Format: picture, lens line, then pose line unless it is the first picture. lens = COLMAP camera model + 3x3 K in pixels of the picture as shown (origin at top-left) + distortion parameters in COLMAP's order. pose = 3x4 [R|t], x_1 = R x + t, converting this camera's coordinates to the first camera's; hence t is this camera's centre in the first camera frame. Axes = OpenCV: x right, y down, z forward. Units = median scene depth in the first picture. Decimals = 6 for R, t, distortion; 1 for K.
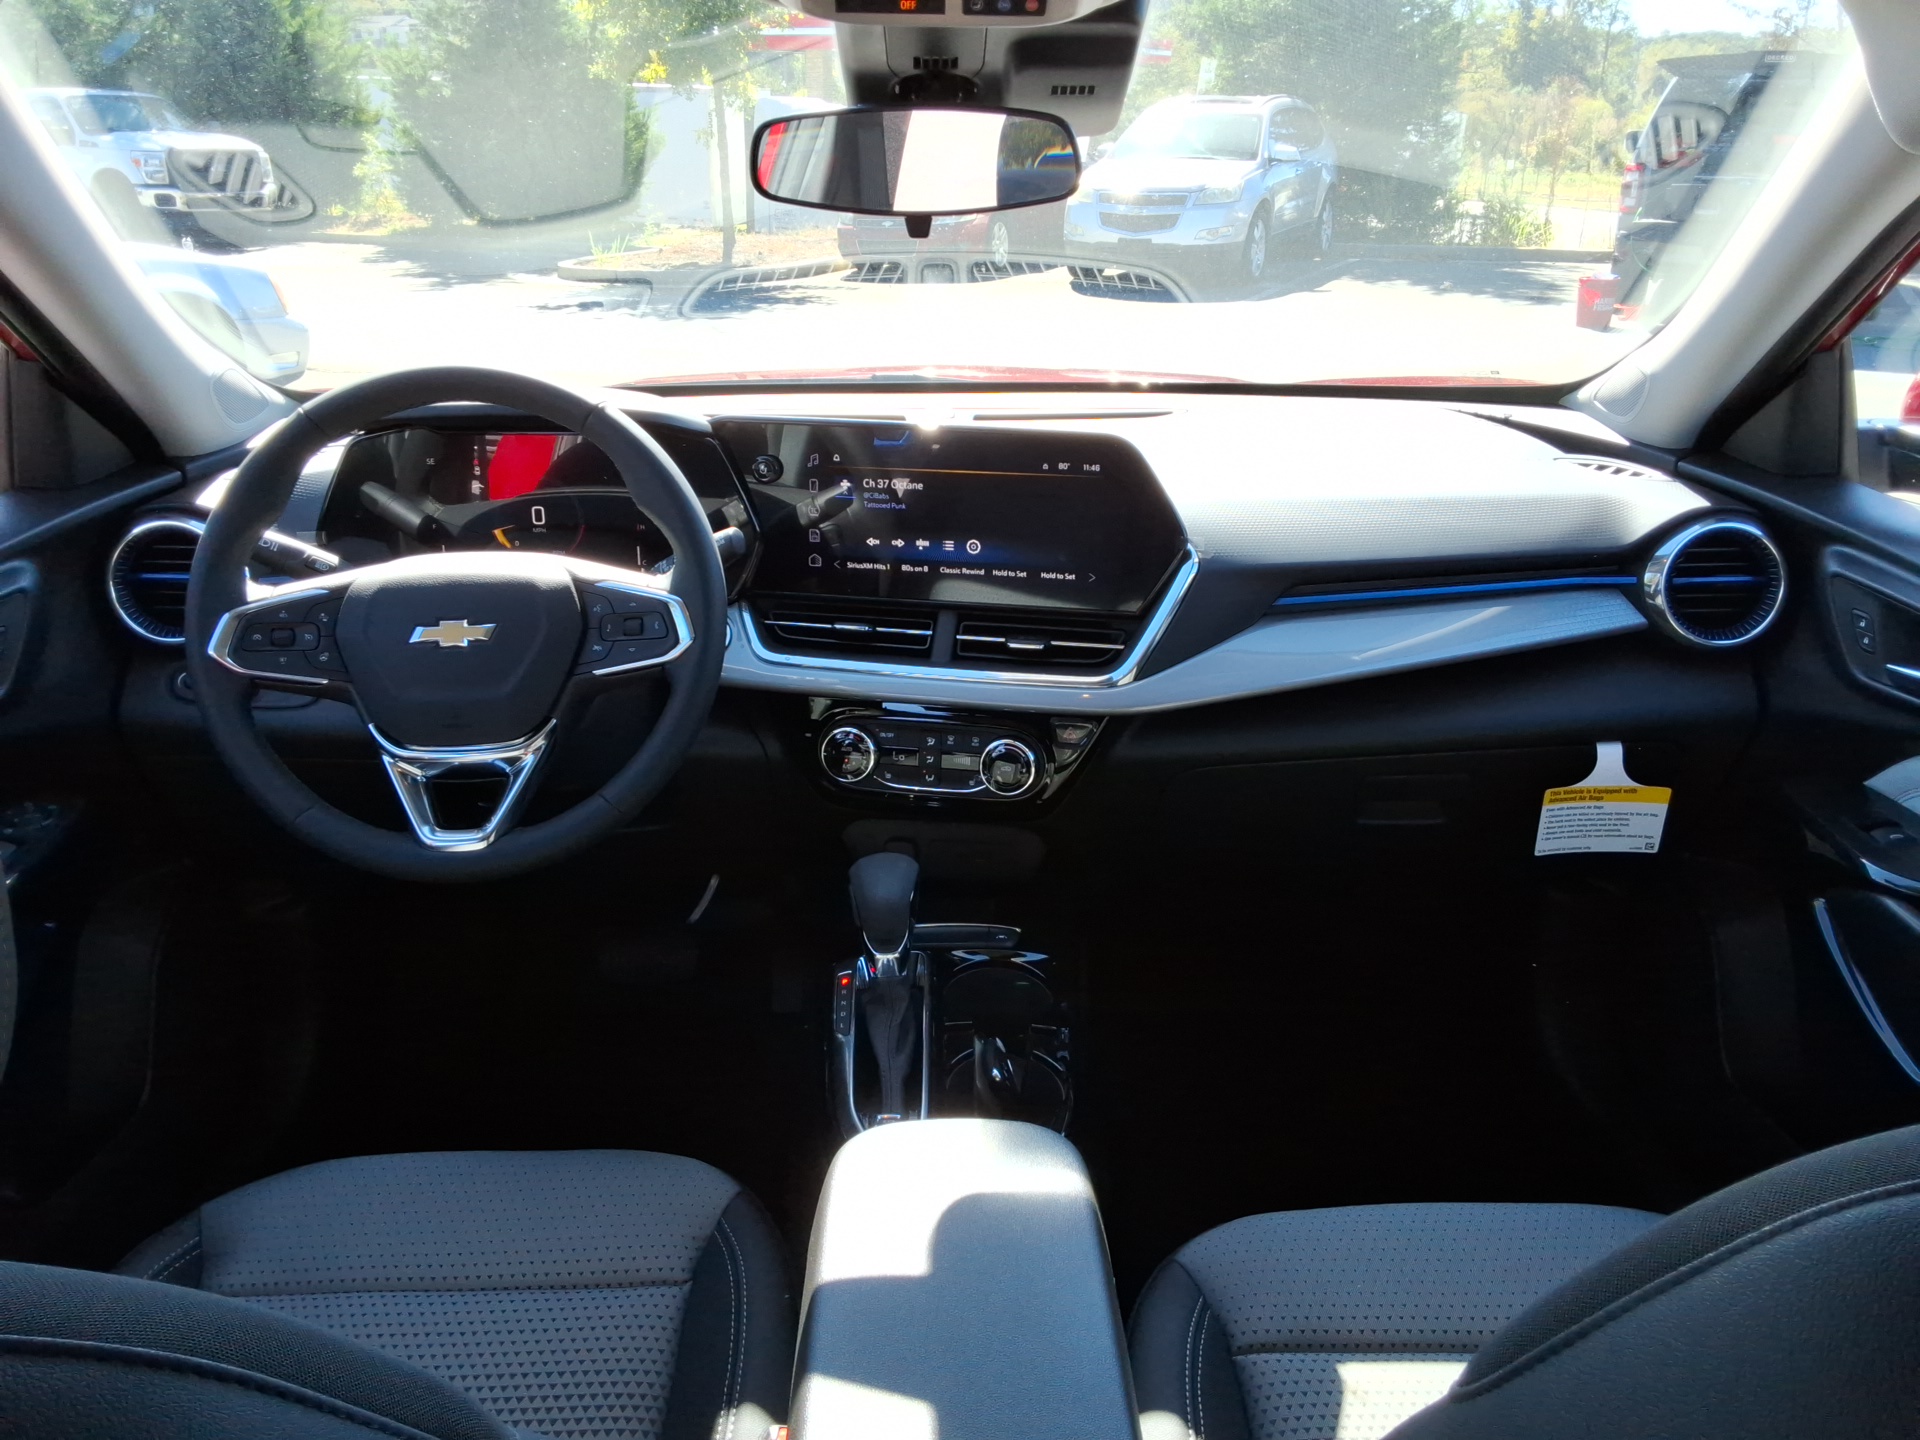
lens RADIAL K [[1545.4, 0, 983.1], [0, 1545.4, 693.2], [0, 0, 1]] dist [0.135144, -0.229968]
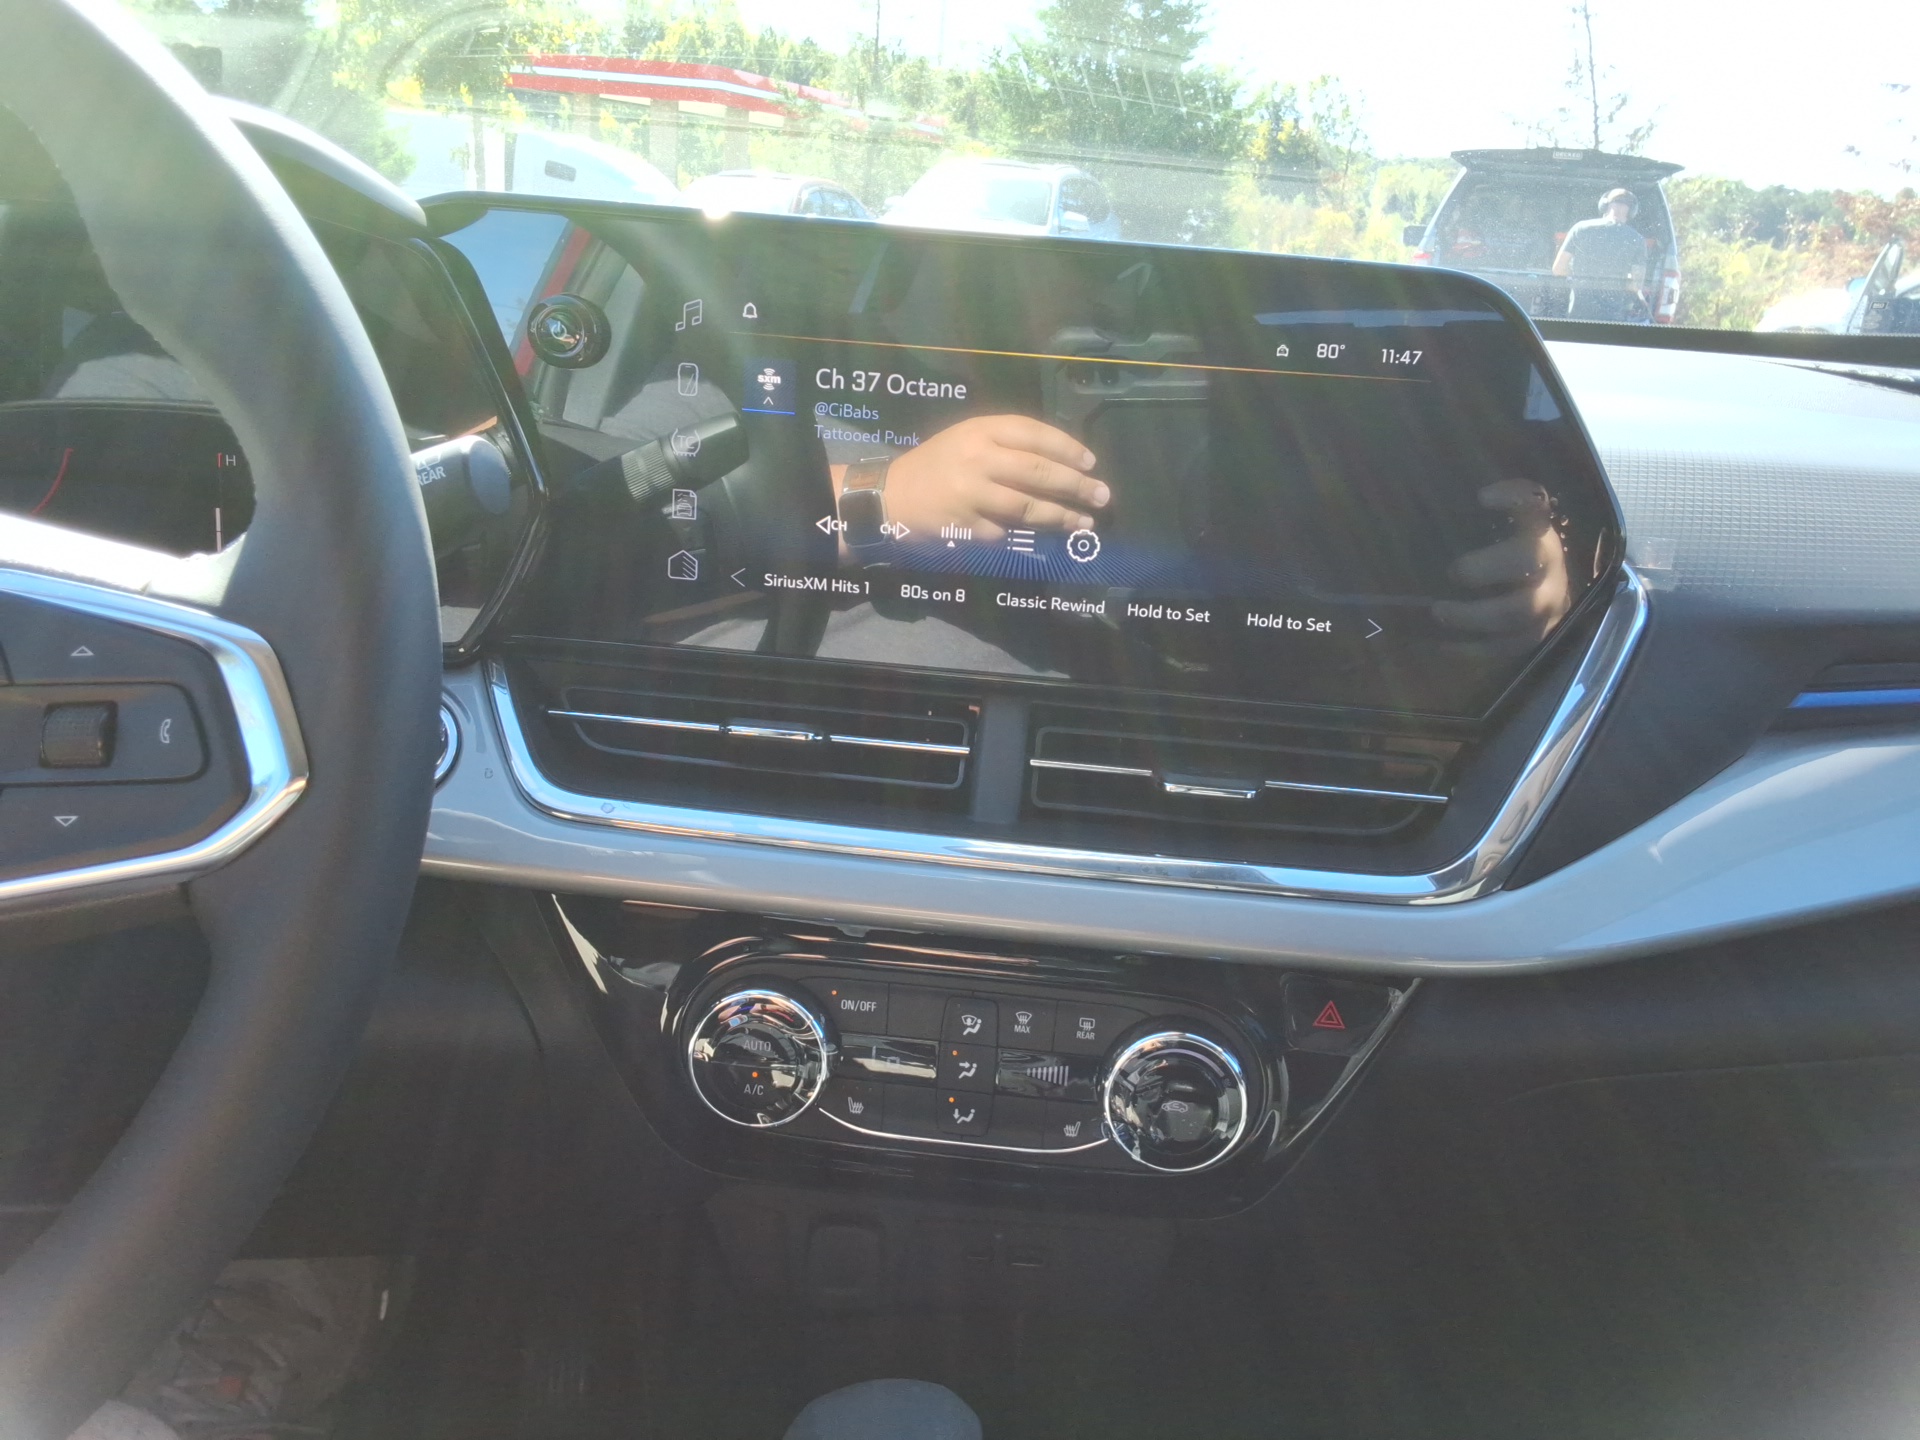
lens RADIAL K [[1551.7, 0, 985.6], [0, 1551.7, 697.1], [0, 0, 1]] dist [0.112404, -0.188178]
pose [[0.987366, 0.028560, 0.155863, -0.082158], [-0.022207, 0.998856, -0.042350, -0.031320], [-0.156895, 0.038354, 0.986870, 0.516725]]
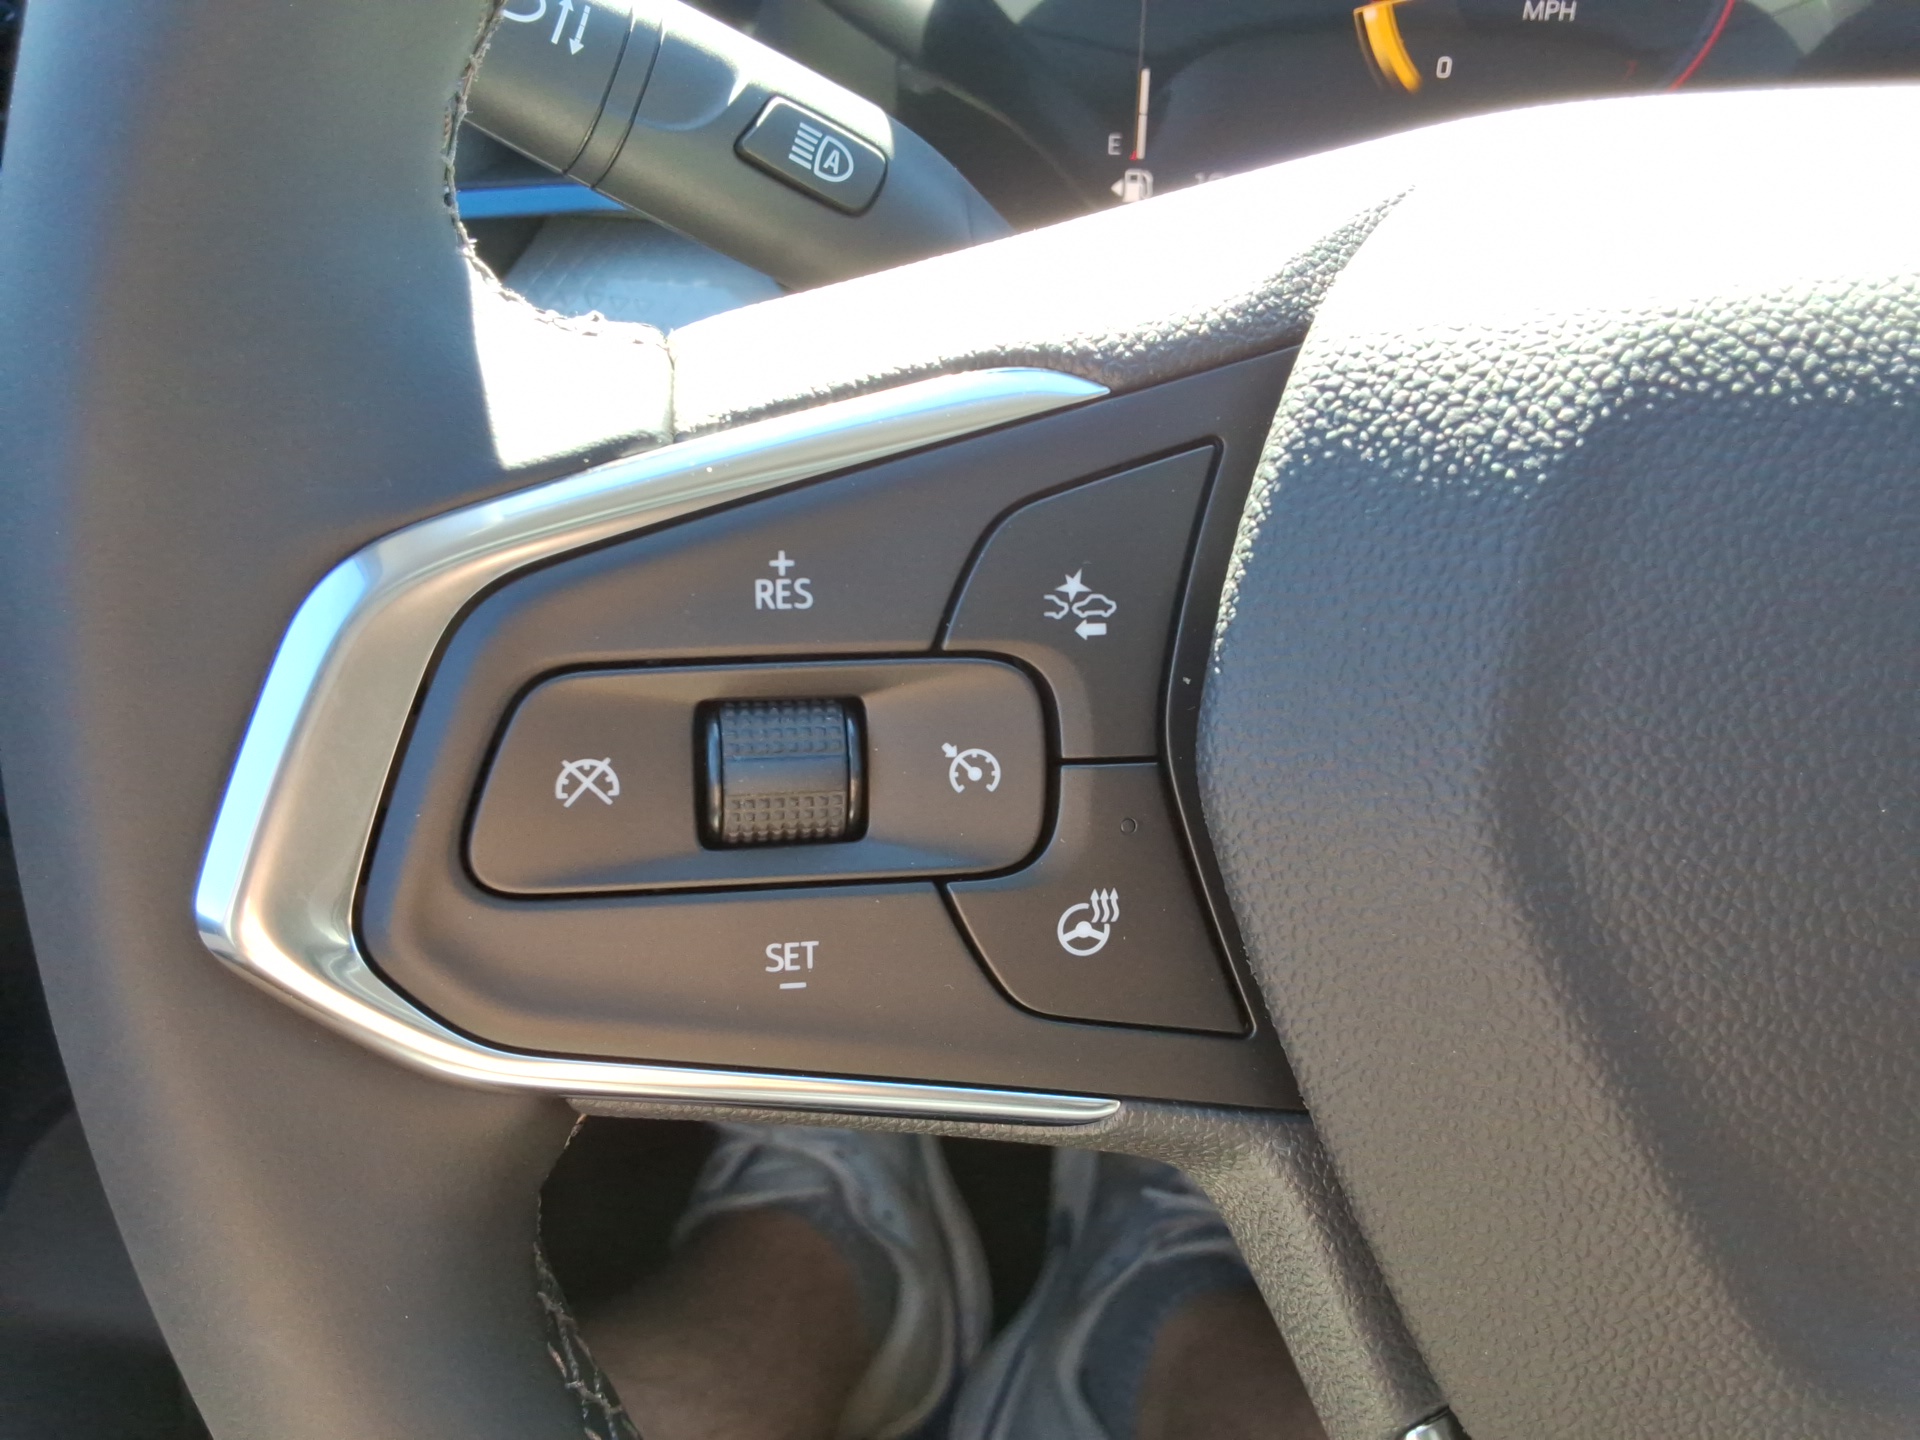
lens RADIAL K [[1549.8, 0, 960.8], [0, 1549.8, 677.4], [0, 0, 1]] dist [0.140559, -0.220775]
pose [[0.996752, 0.046733, -0.065585, -0.311970], [-0.029506, 0.969695, 0.242529, -0.053988], [0.074931, -0.239807, 0.967925, 0.651370]]
